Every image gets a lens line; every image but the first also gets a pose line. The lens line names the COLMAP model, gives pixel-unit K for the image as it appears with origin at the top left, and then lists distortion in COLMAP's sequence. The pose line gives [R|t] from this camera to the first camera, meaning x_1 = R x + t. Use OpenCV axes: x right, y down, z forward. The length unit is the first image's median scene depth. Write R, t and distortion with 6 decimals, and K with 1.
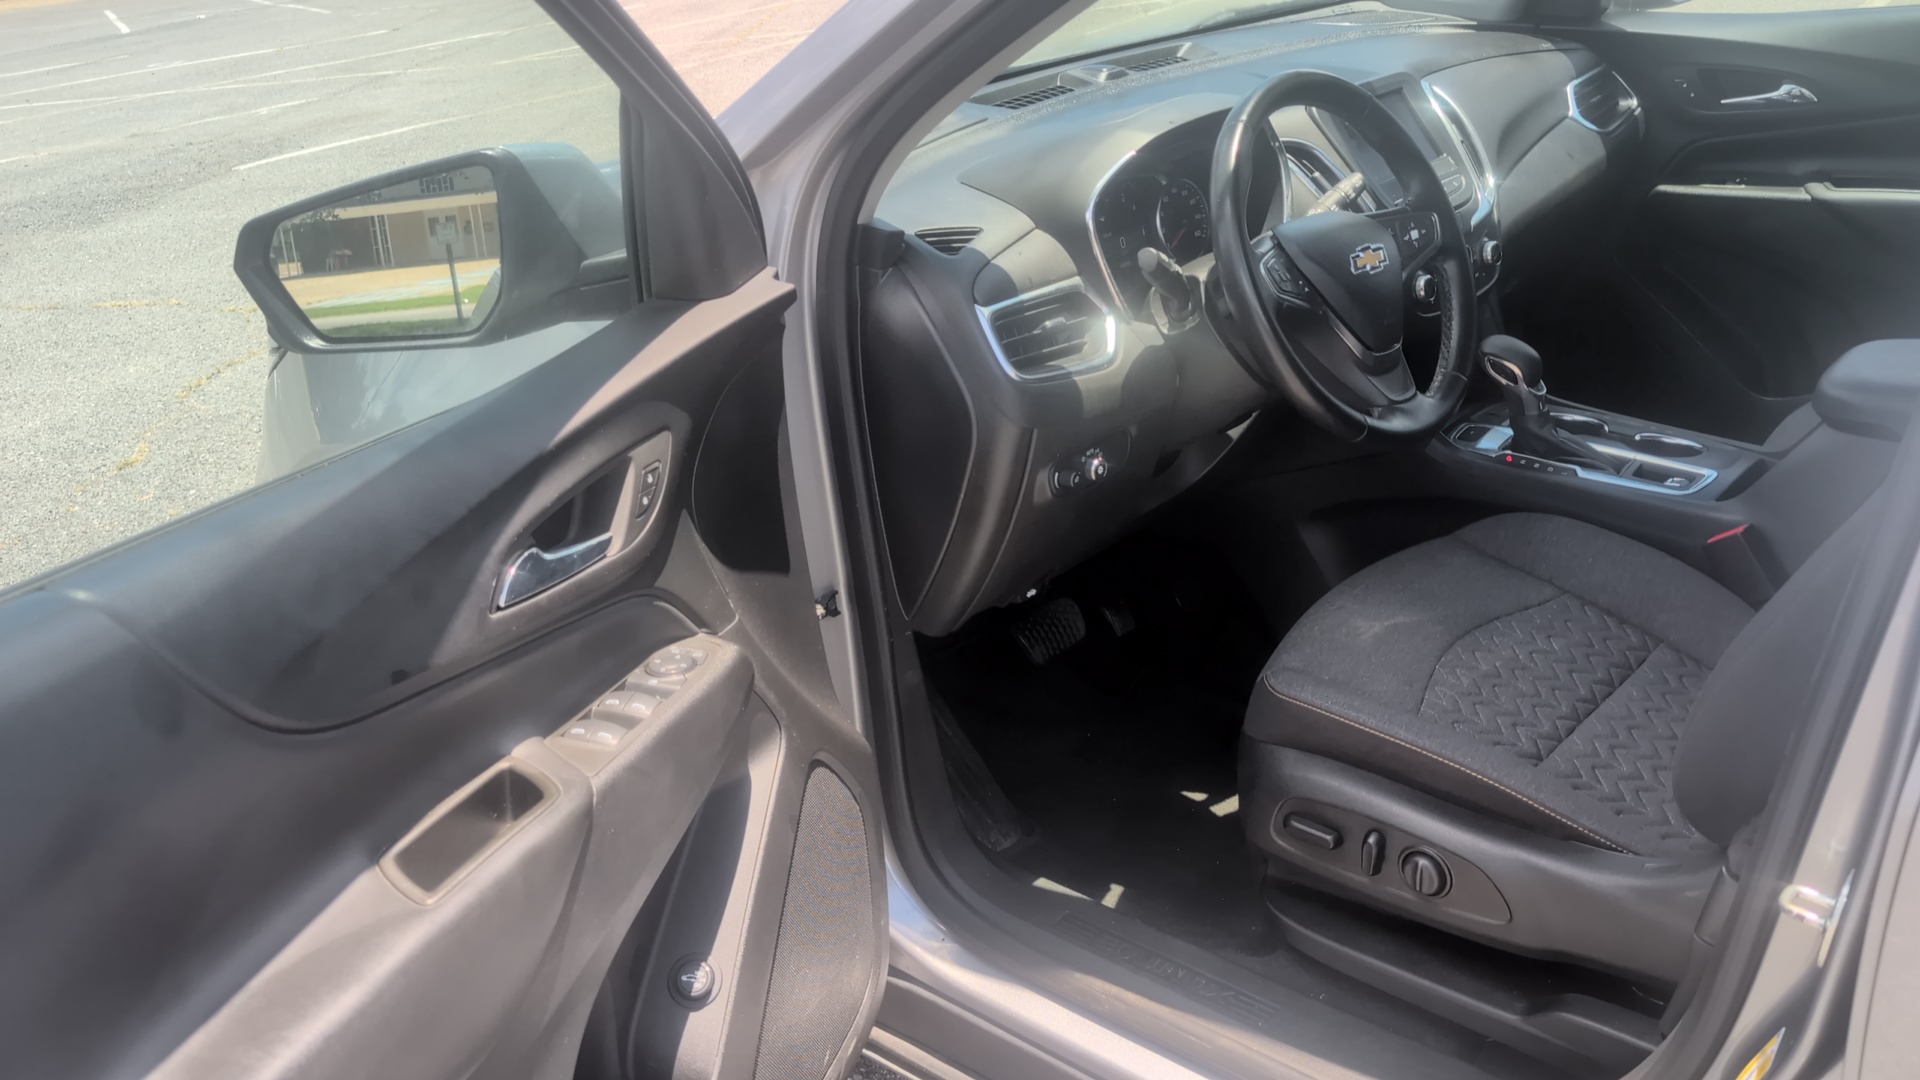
lens RADIAL K [[1615.8, 0, 962.1], [0, 1615.8, 536.5], [0, 0, 1]] dist [0.002883, -0.008345]
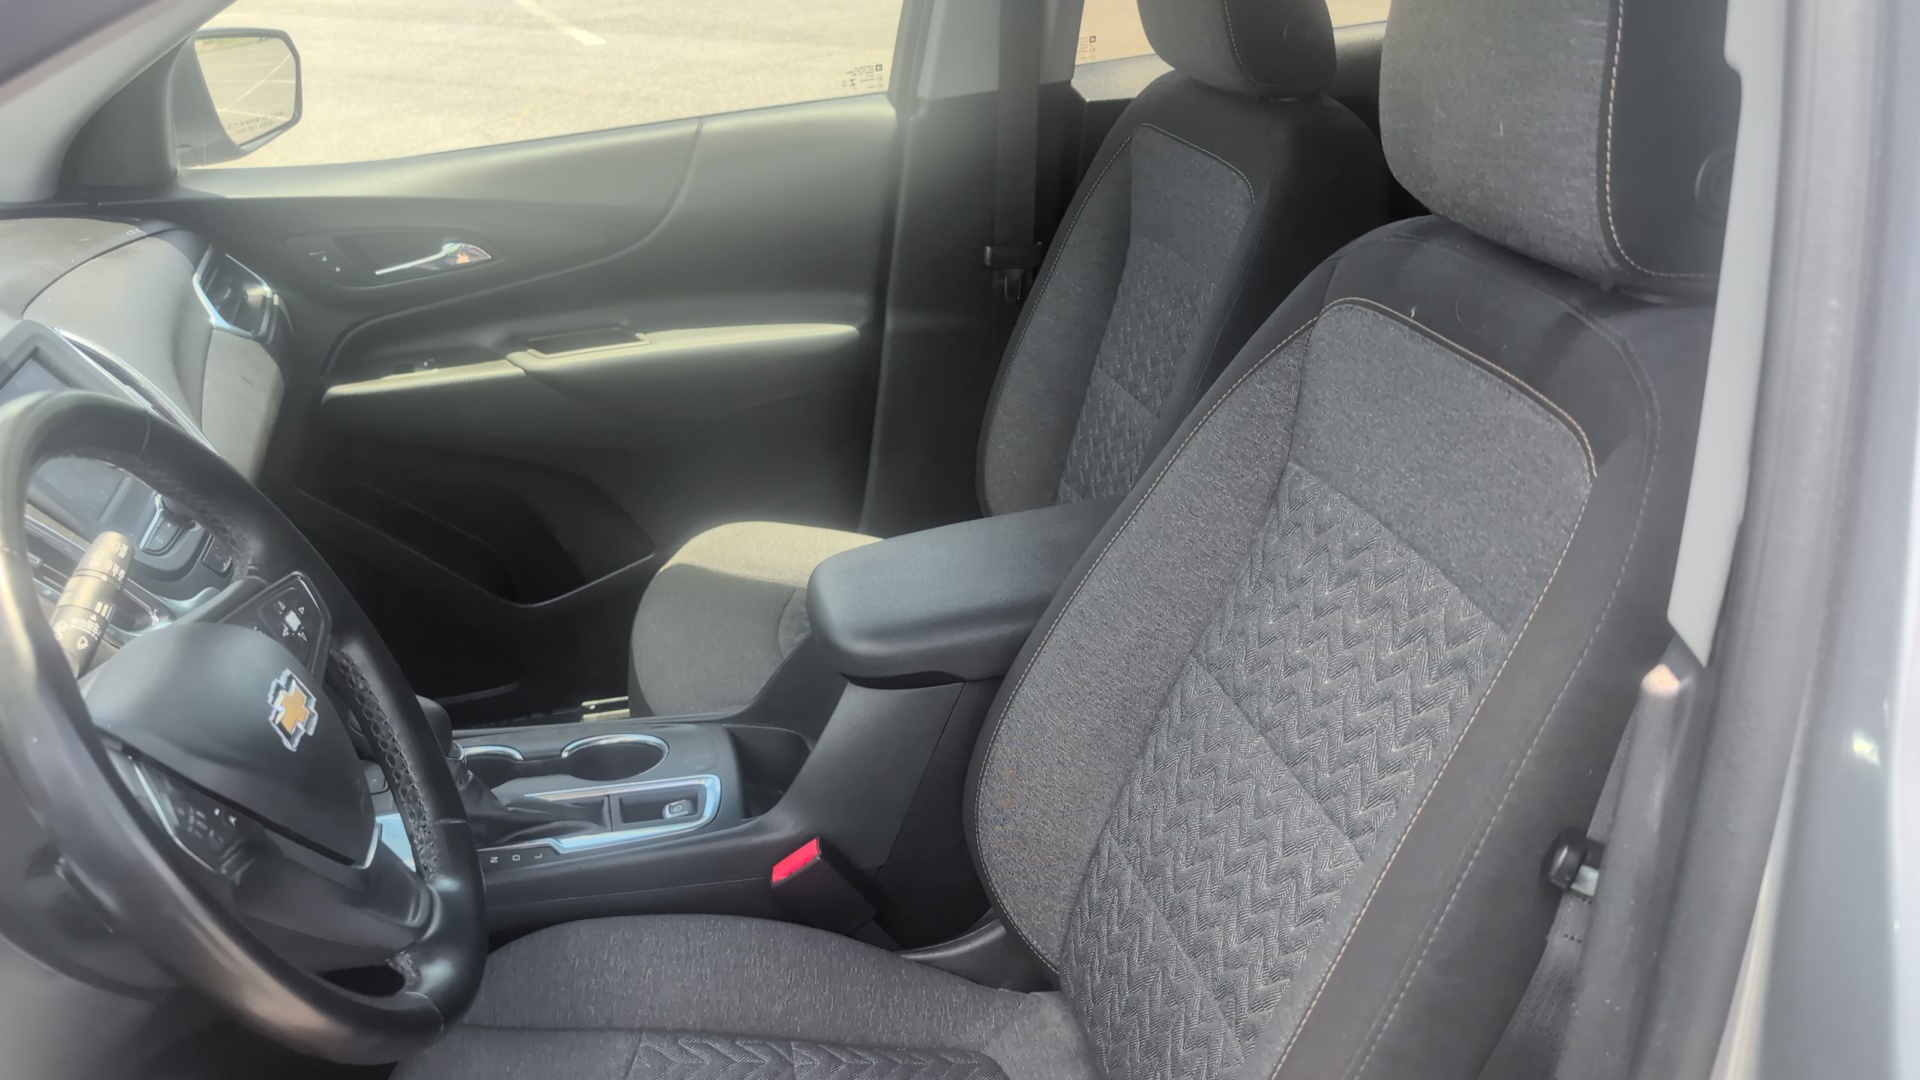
lens RADIAL K [[1615.8, 0, 959.1], [0, 1615.8, 531.4], [0, 0, 1]] dist [0.002883, -0.008345]
pose [[0.564645, -0.270717, 0.779672, -0.020829], [0.315174, 0.943808, 0.099456, -0.165580], [-0.762785, 0.189575, 0.618240, 0.381775]]
